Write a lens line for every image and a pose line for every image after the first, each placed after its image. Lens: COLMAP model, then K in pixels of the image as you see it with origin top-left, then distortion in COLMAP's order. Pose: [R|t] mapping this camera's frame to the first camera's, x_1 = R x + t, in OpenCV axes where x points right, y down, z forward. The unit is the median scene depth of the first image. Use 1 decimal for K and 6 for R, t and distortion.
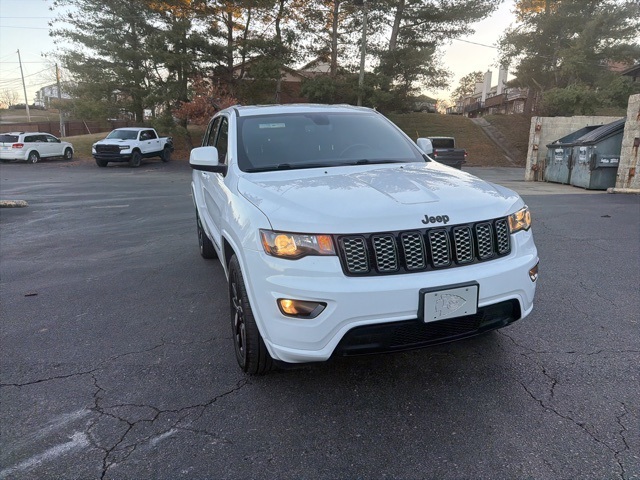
lens RADIAL K [[472.8, 0, 333.9], [0, 472.8, 238.9], [0, 0, 1]] dist [0.010444, -0.000388]
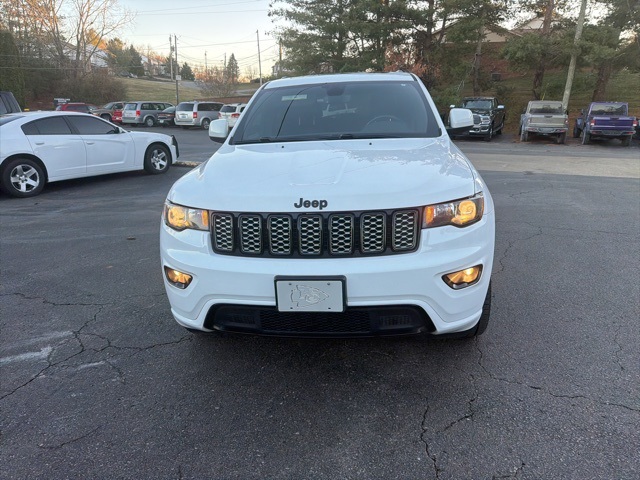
lens RADIAL K [[467.6, 0, 319.8], [0, 467.6, 247.7], [0, 0, 1]] dist [0.004759, -0.003736]
pose [[0.896930, 0.118545, -0.425986, 0.592934], [-0.081959, 0.991269, 0.103287, -0.049039], [0.434511, -0.057728, 0.898814, 0.178634]]
